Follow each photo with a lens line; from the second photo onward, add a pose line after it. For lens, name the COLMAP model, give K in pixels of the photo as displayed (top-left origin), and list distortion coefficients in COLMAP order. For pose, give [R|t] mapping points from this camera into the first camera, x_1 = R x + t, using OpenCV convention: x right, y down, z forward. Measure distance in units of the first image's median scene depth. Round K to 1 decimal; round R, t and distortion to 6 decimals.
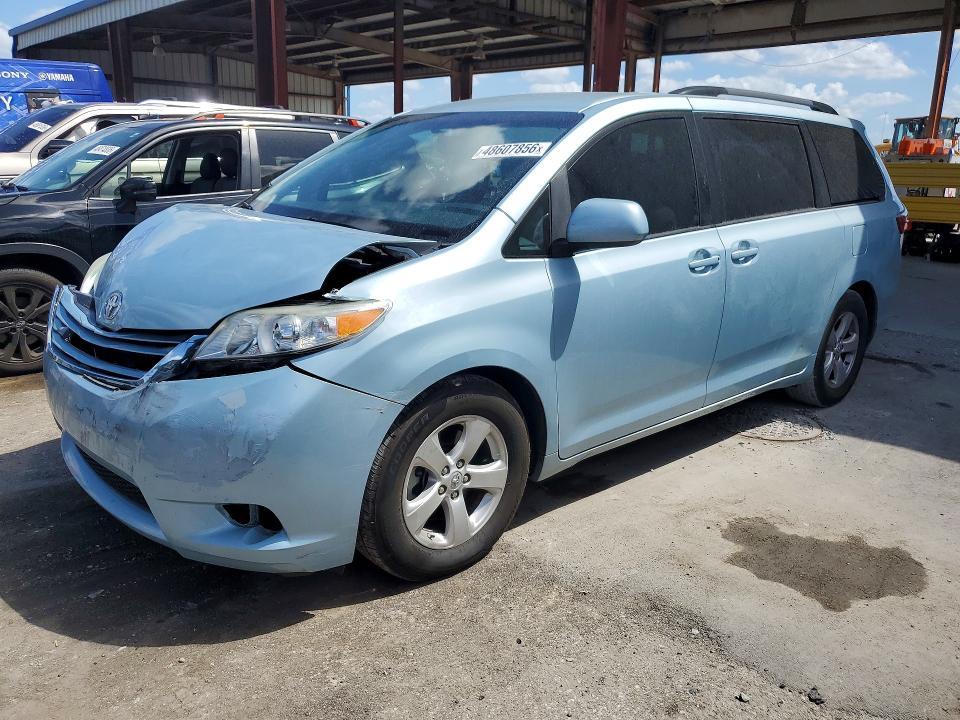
lens RADIAL K [[774.8, 0, 480.0], [0, 774.8, 360.0], [0, 0, 1]] dist [0.022531, -0.000989]
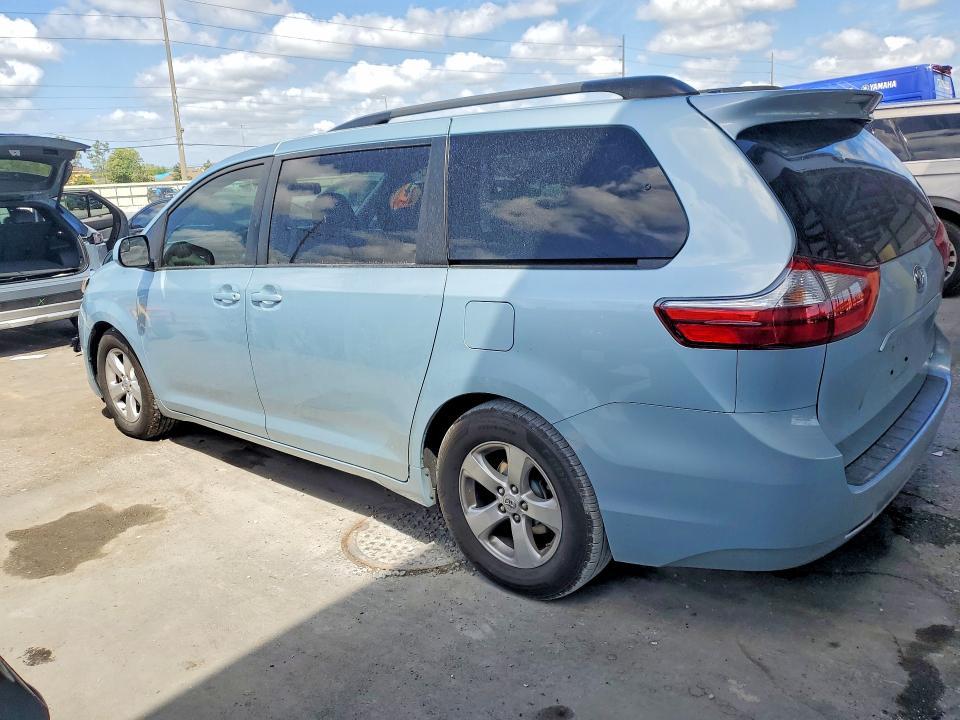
lens RADIAL K [[774.8, 0, 480.0], [0, 774.8, 360.0], [0, 0, 1]] dist [0.022531, -0.000989]
pose [[0.090130, 0.201556, -0.975321, 1.505845], [-0.203033, 0.962460, 0.180136, -0.329543], [0.975015, 0.181787, 0.127669, 1.300647]]
